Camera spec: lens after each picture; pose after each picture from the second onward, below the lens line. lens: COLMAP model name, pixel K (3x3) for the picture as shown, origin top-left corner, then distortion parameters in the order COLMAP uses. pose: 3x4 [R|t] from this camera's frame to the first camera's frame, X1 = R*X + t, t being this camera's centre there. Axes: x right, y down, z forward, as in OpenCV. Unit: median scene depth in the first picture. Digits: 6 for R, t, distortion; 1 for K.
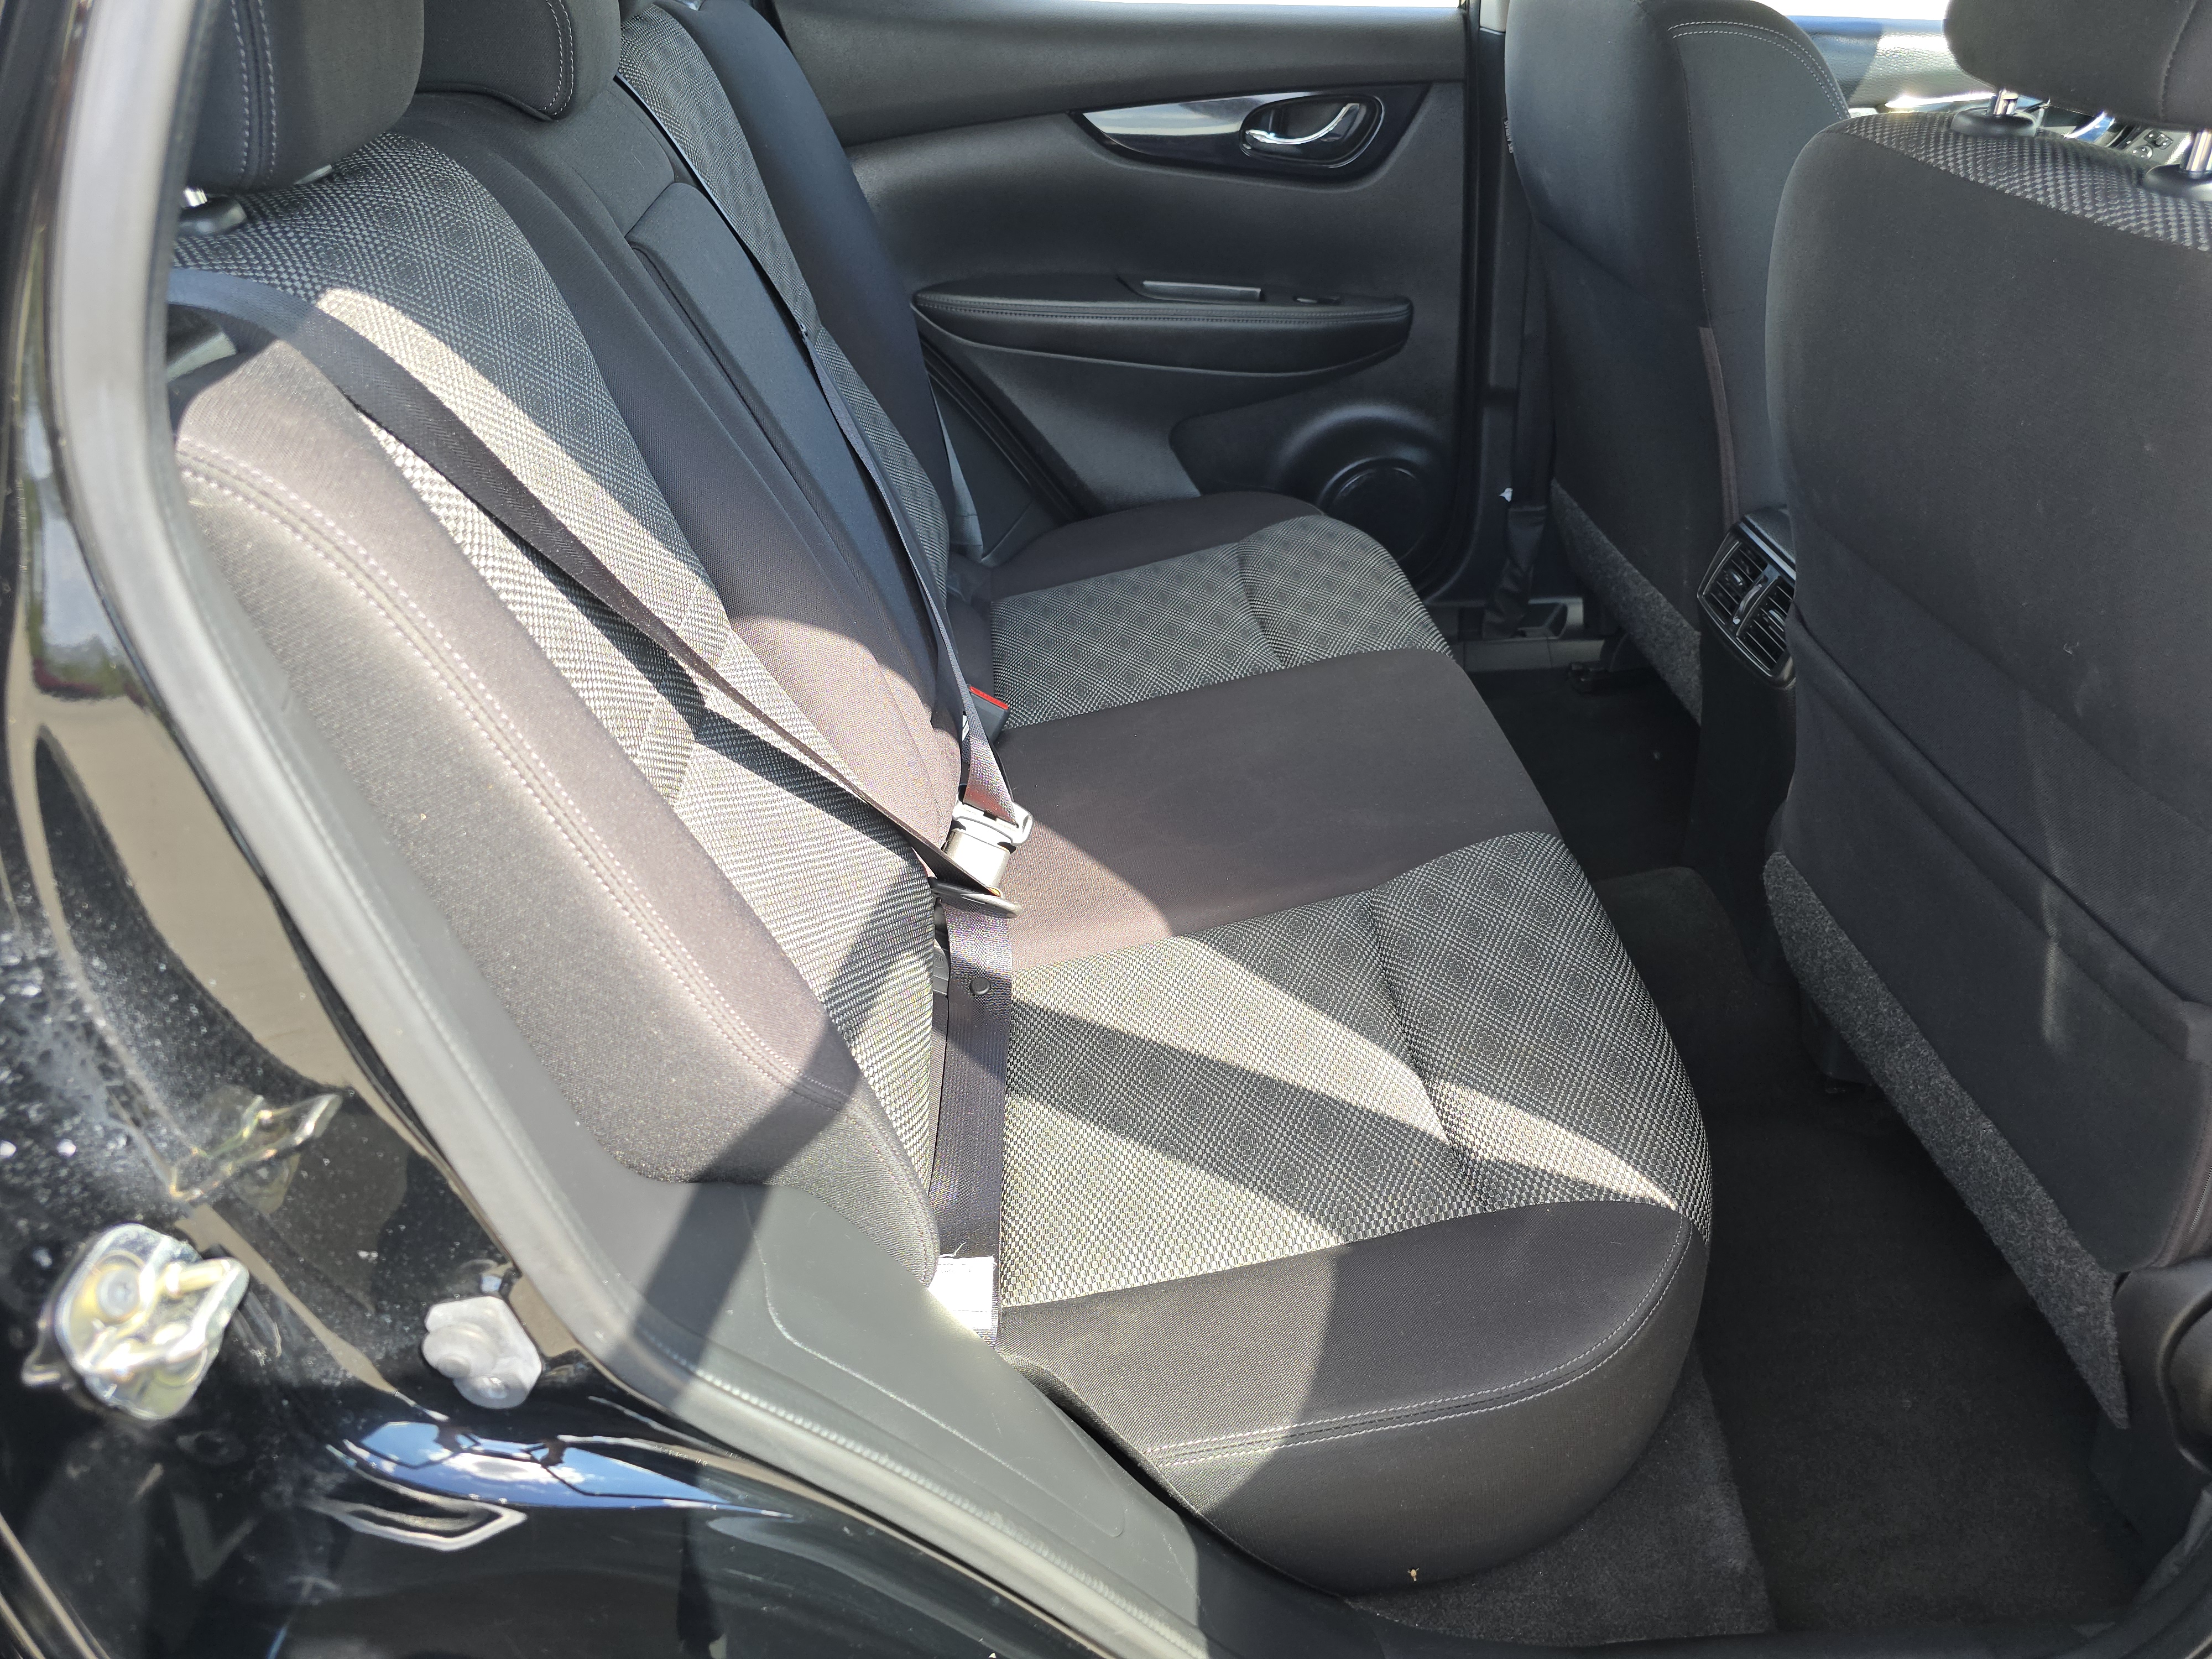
lens RADIAL K [[1511.0, 0, 1130.9], [0, 1511.0, 825.4], [0, 0, 1]] dist [0.061434, -0.069426]
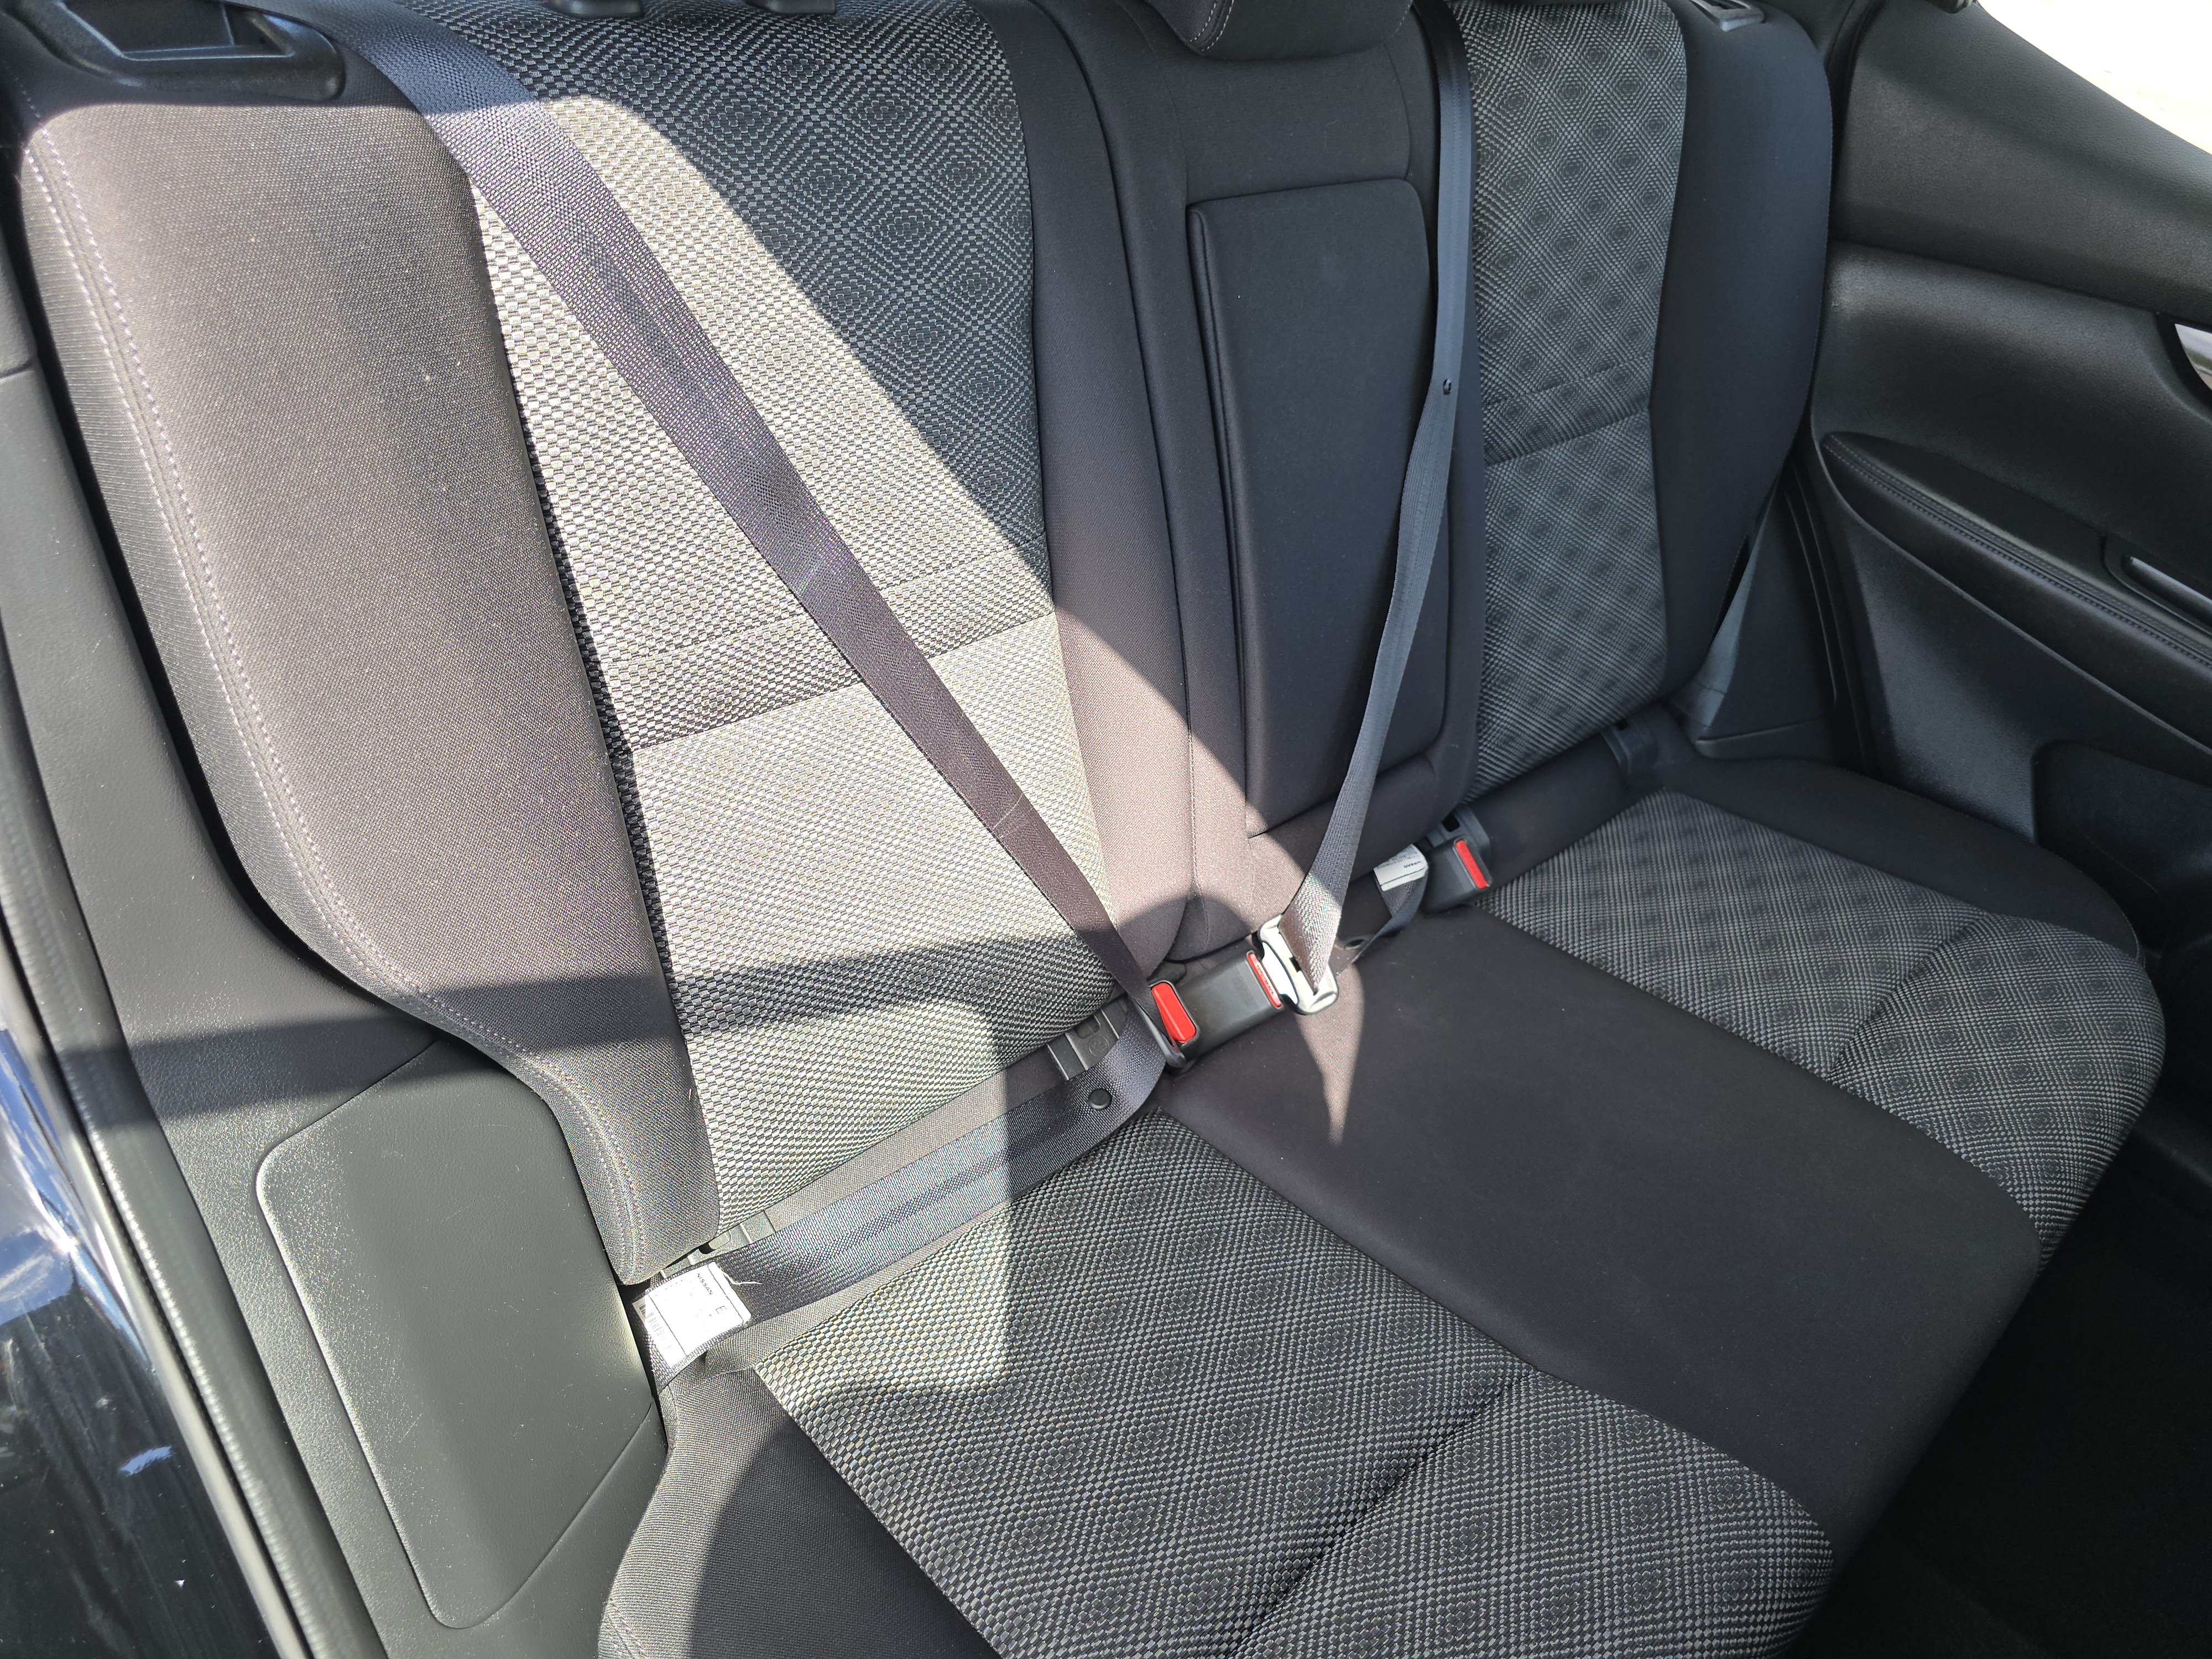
lens RADIAL K [[1476.2, 0, 1106.0], [0, 1476.2, 829.5], [0, 0, 1]] dist [0.081674, -0.104235]
pose [[0.605603, 0.580158, -0.544667, 0.212466], [-0.566528, 0.794989, 0.216882, -0.156748], [0.558830, 0.177224, 0.810124, 0.201442]]
